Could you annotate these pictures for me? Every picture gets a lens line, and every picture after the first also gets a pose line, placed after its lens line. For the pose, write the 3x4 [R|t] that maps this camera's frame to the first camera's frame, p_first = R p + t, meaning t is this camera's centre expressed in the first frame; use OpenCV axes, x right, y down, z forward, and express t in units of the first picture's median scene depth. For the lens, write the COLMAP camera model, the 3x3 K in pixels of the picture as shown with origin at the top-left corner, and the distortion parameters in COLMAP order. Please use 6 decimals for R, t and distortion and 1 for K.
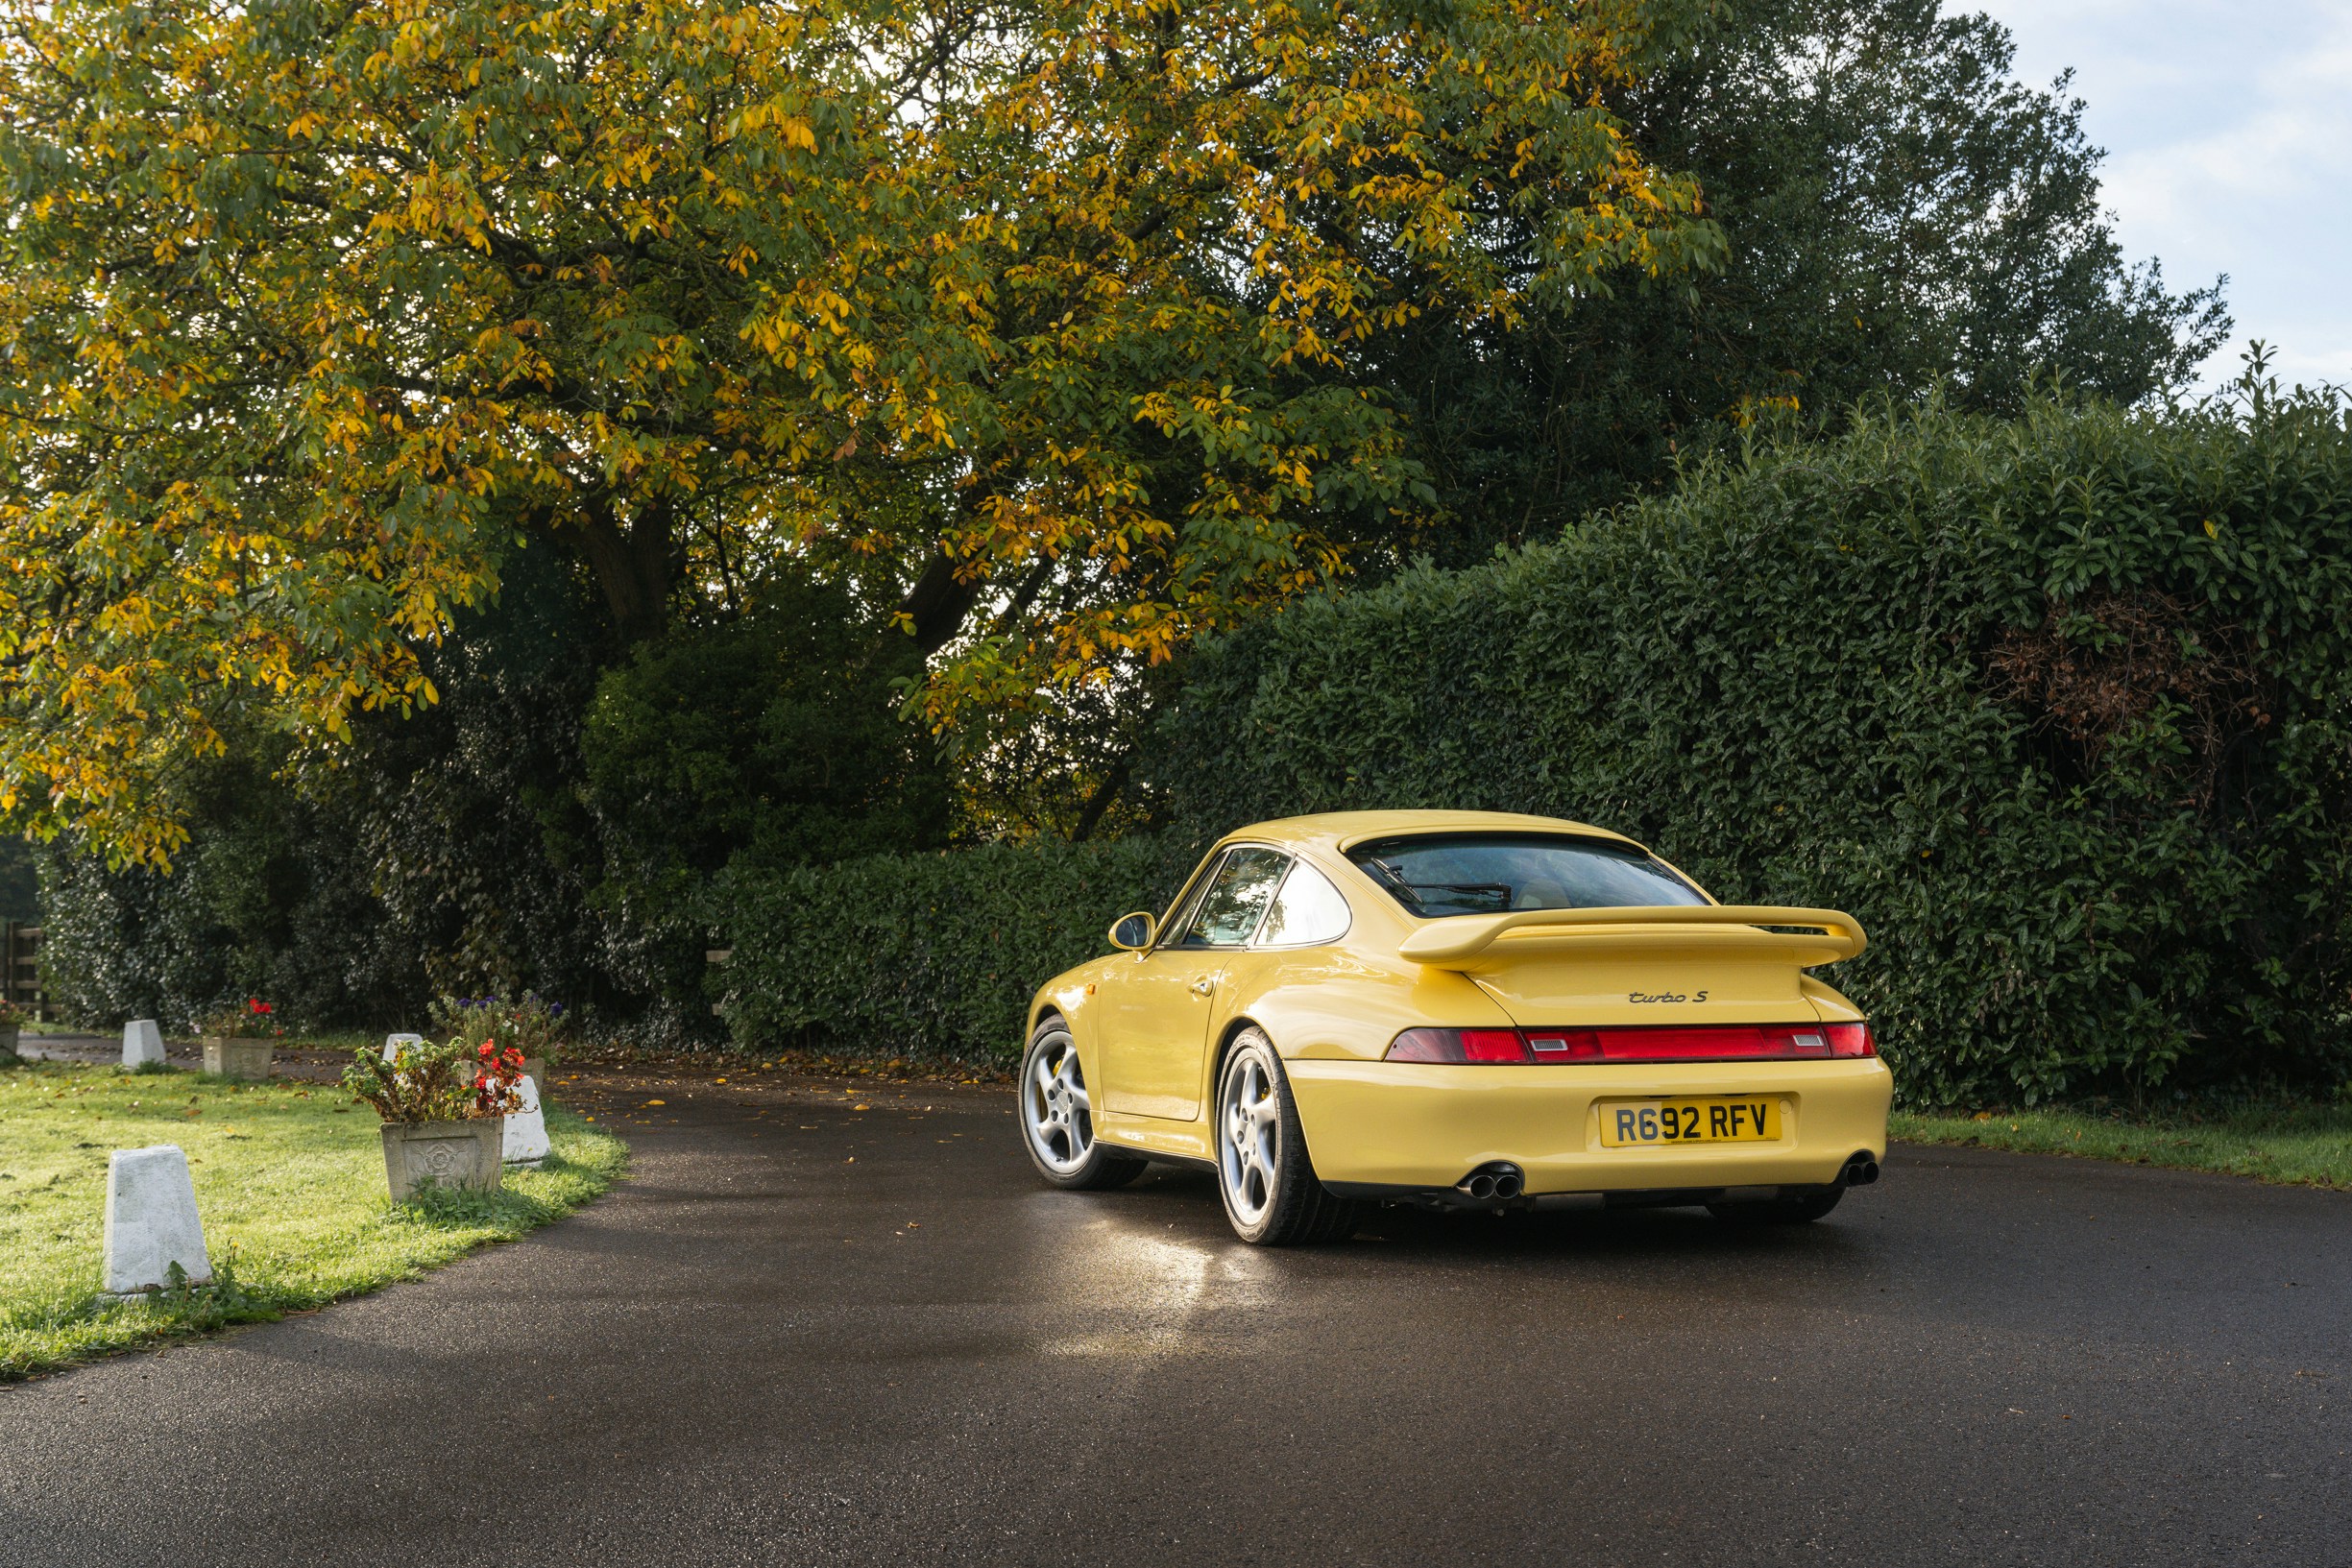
lens RADIAL K [[3237.8, 0, 1174.3], [0, 3237.8, 782.0], [0, 0, 1]] dist [0.000697, 0.000000]
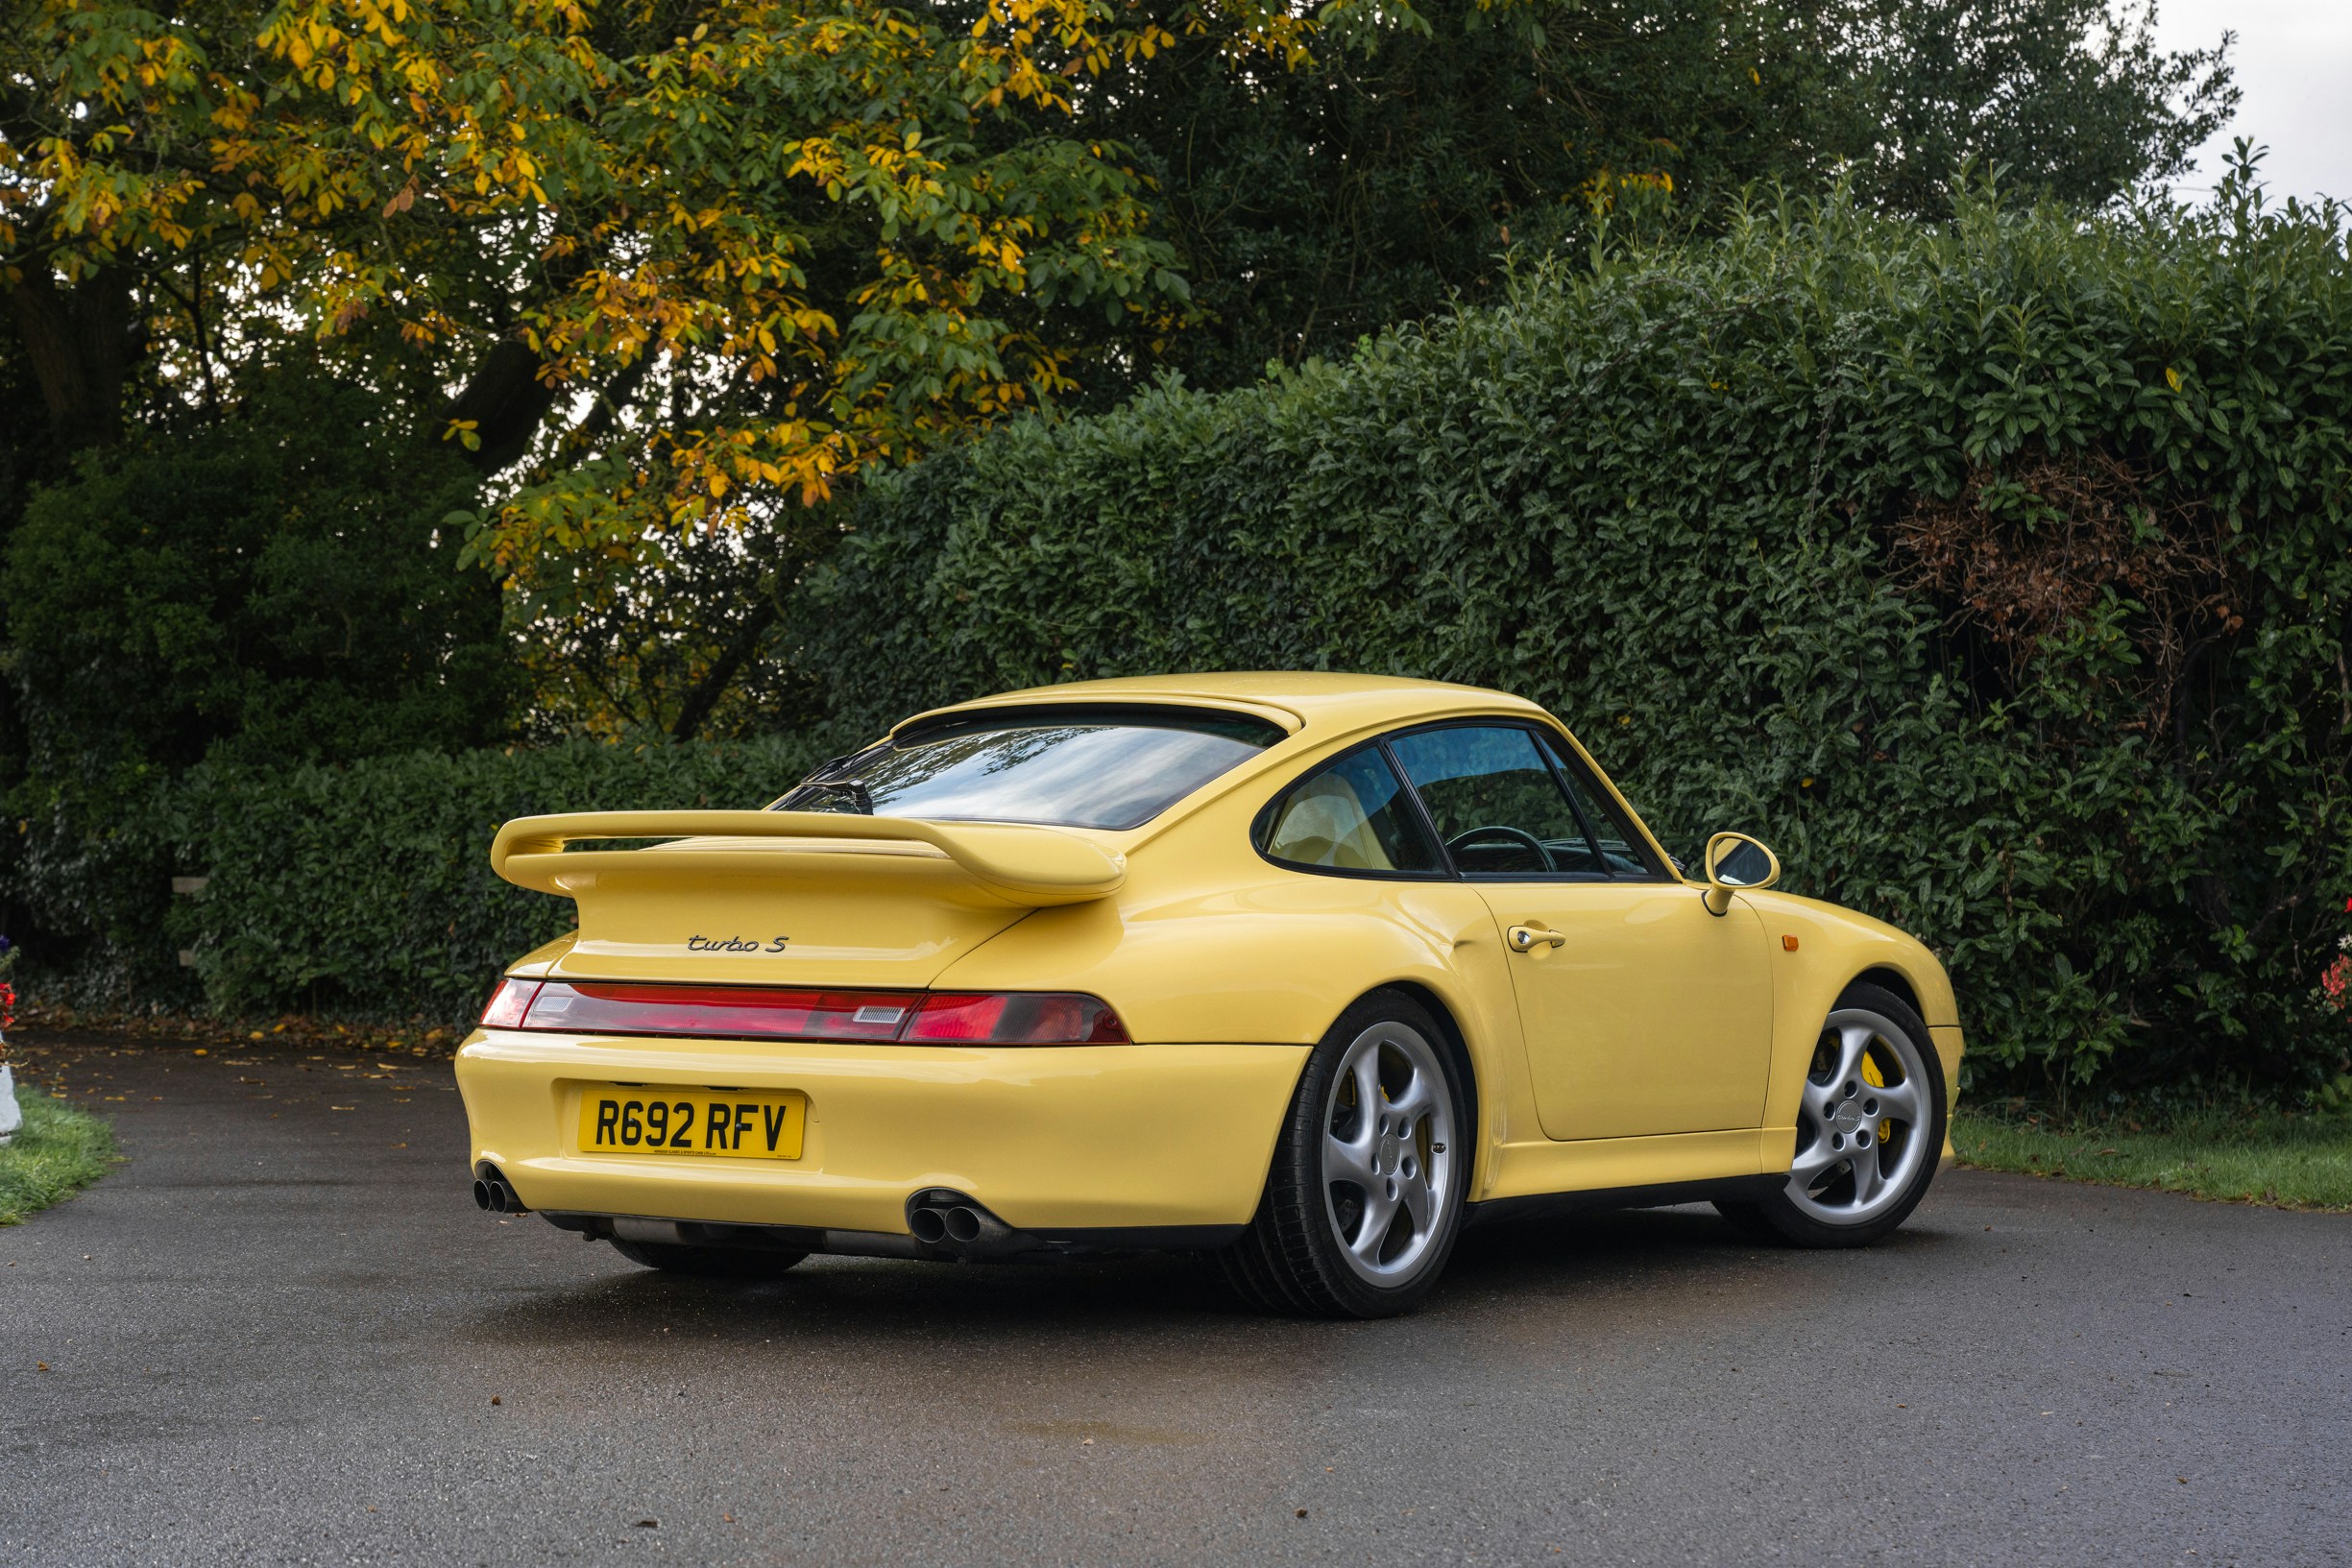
lens RADIAL K [[4733.7, 0, 1202.2], [0, 4733.7, 799.5], [0, 0, 1]] dist [0.003000, 0.000000]
pose [[0.995644, 0.025034, 0.089815, -0.013972], [-0.027550, 0.999259, 0.026882, -0.000350], [-0.089076, -0.029239, 0.995596, -0.113054]]
